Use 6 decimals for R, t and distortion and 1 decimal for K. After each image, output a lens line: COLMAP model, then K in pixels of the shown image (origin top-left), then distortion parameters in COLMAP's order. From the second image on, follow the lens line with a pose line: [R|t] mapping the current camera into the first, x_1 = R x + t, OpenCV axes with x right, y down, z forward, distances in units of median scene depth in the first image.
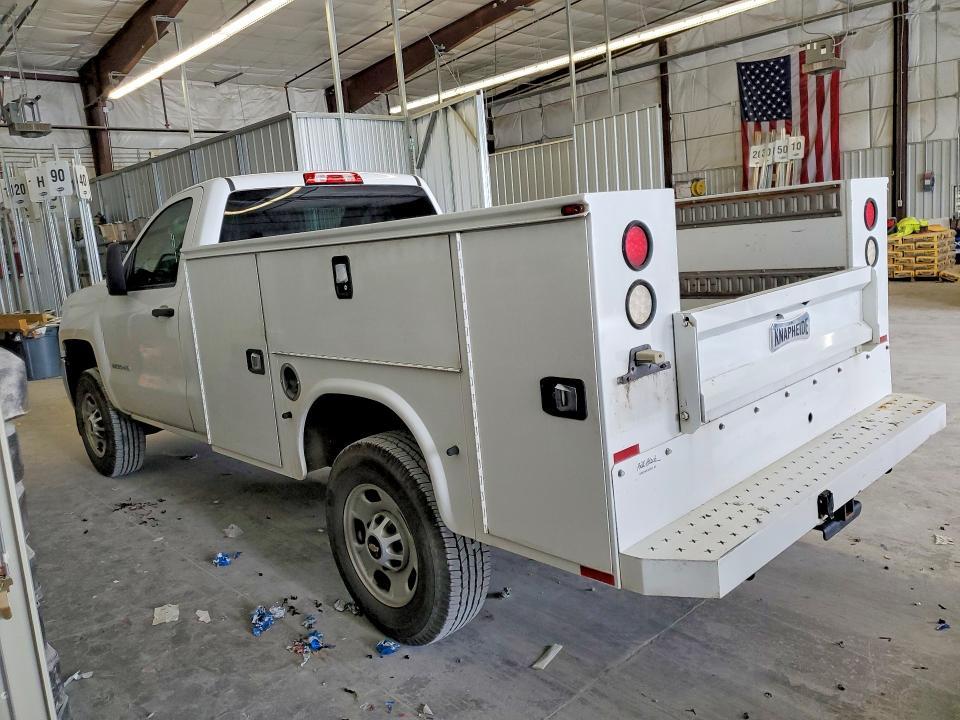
lens RADIAL K [[735.8, 0, 455.7], [0, 735.8, 341.8], [0, 0, 1]] dist [0.040645, -0.050745]
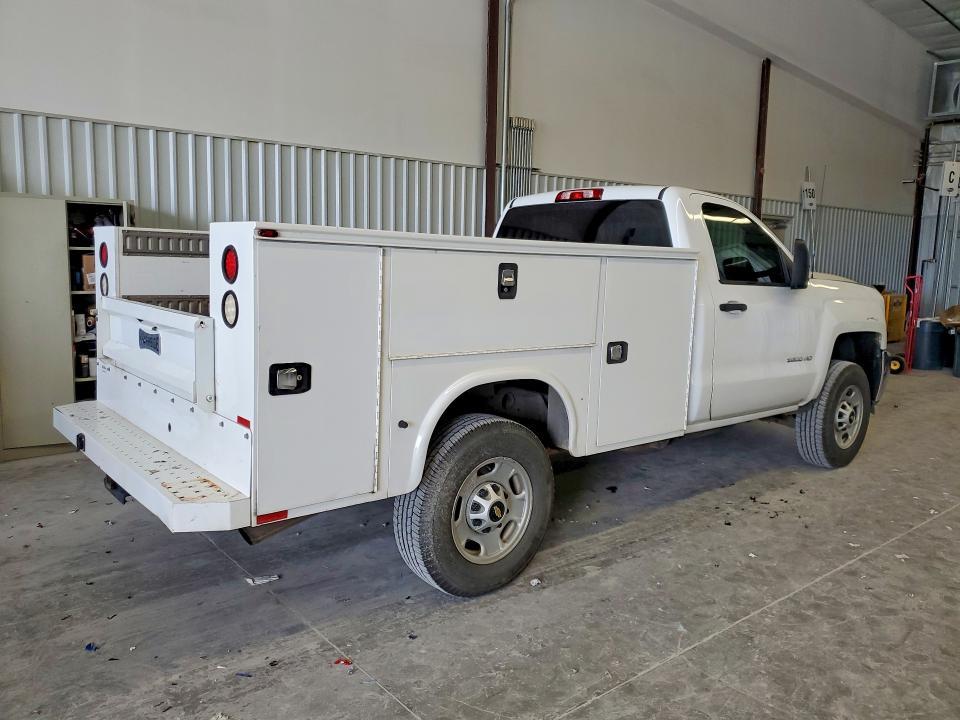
lens RADIAL K [[736.7, 0, 480.6], [0, 736.7, 340.8], [0, 0, 1]] dist [0.013172, 0.008236]
pose [[-0.031489, 0.202485, -0.978779, 1.068032], [-0.166588, 0.964504, 0.204892, -0.236115], [0.985524, 0.169504, 0.003361, 0.986430]]
